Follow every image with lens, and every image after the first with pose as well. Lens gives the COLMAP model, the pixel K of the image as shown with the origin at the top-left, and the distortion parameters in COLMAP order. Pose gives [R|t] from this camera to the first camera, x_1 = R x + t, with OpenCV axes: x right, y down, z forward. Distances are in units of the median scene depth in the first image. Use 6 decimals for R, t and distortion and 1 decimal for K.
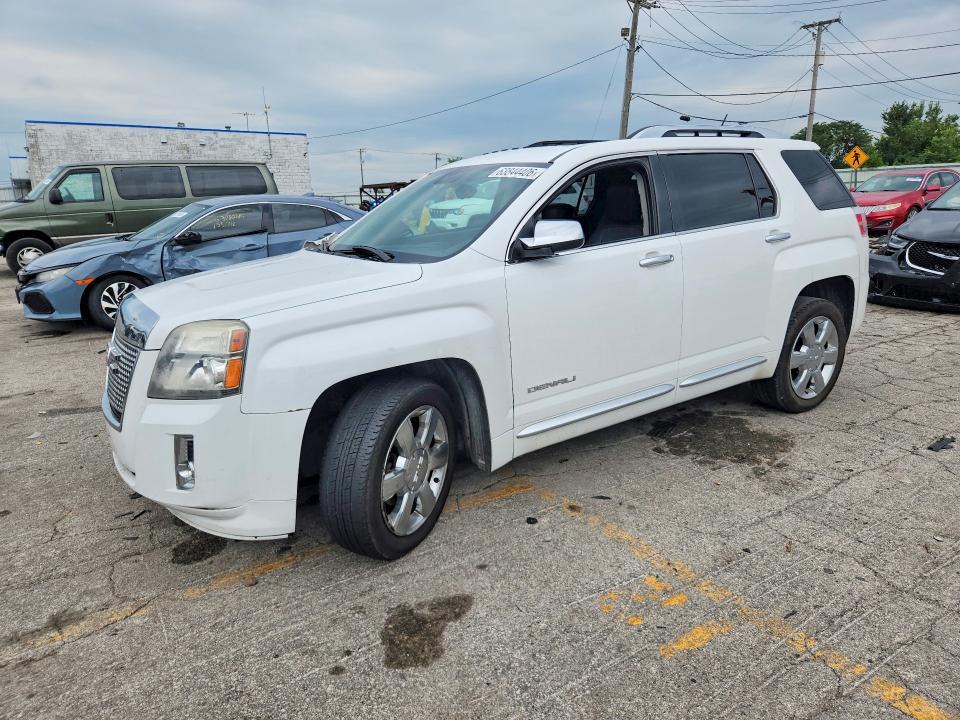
lens RADIAL K [[685.1, 0, 479.6], [0, 685.1, 359.6], [0, 0, 1]] dist [0.020805, -0.009960]
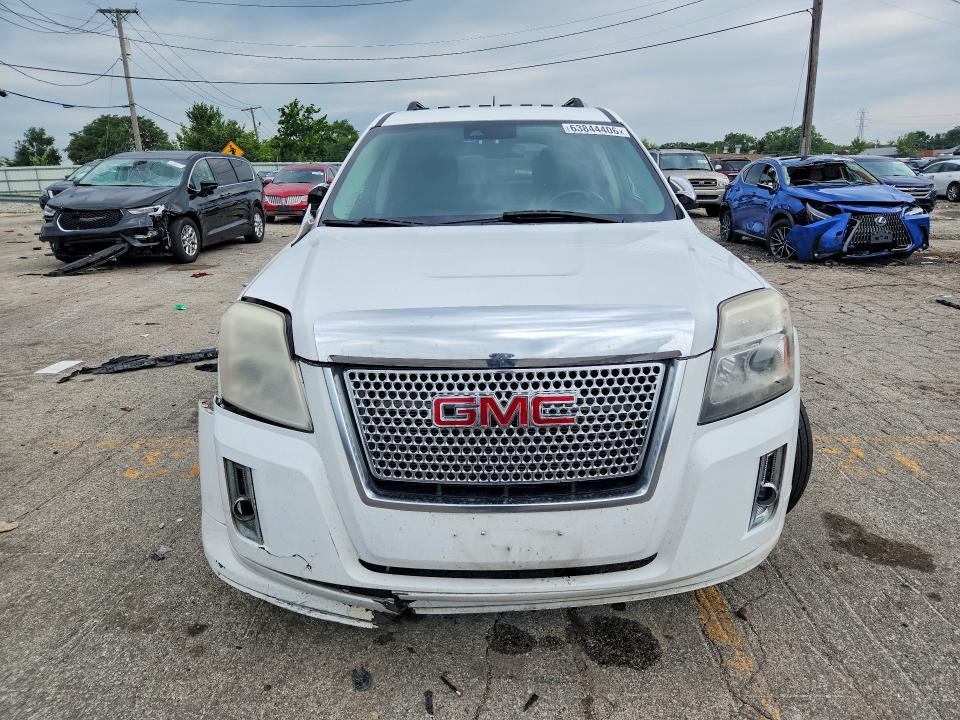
lens RADIAL K [[685.1, 0, 480.0], [0, 685.1, 360.8], [0, 0, 1]] dist [0.020805, -0.009960]
pose [[0.527080, -0.200361, 0.825858, -1.007272], [0.198370, 0.973970, 0.109691, -0.106721], [-0.826339, 0.106009, 0.553106, 0.708948]]
